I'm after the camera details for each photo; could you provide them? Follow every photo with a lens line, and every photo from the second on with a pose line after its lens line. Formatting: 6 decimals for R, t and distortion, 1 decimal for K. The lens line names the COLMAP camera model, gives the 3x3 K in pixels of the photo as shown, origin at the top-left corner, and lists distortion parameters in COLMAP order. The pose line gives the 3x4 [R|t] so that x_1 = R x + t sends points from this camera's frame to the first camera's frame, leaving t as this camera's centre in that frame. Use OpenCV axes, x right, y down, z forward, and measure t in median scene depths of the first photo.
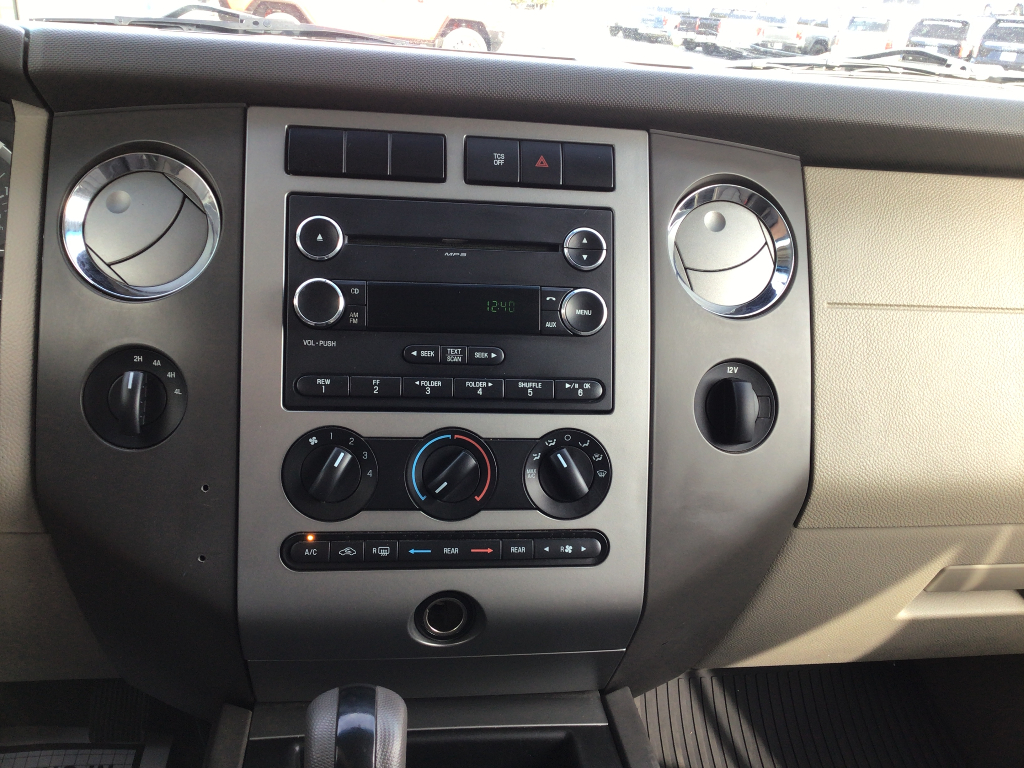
lens RADIAL K [[924.7, 0, 513.7], [0, 924.7, 390.3], [0, 0, 1]] dist [0.057289, -0.032829]
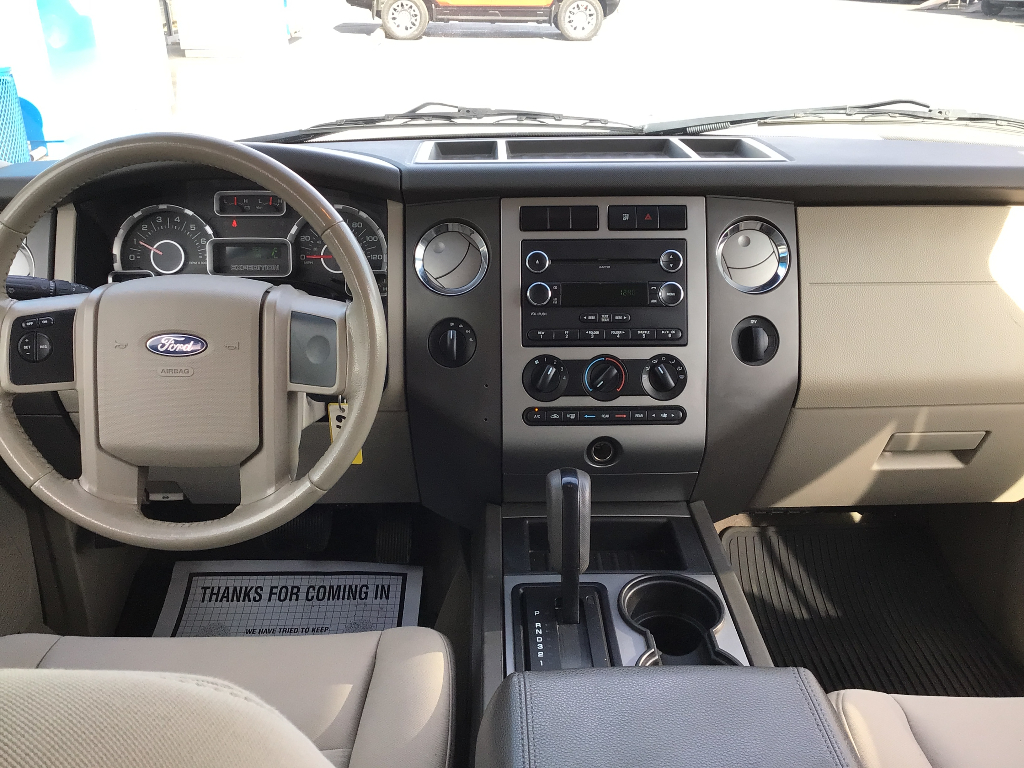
lens RADIAL K [[924.7, 0, 530.6], [0, 924.7, 387.3], [0, 0, 1]] dist [0.057289, -0.032829]
pose [[0.993633, -0.018596, -0.111123, -0.004697], [0.022866, 0.999043, 0.037276, 0.032093], [0.110324, -0.039580, 0.993107, -0.978812]]
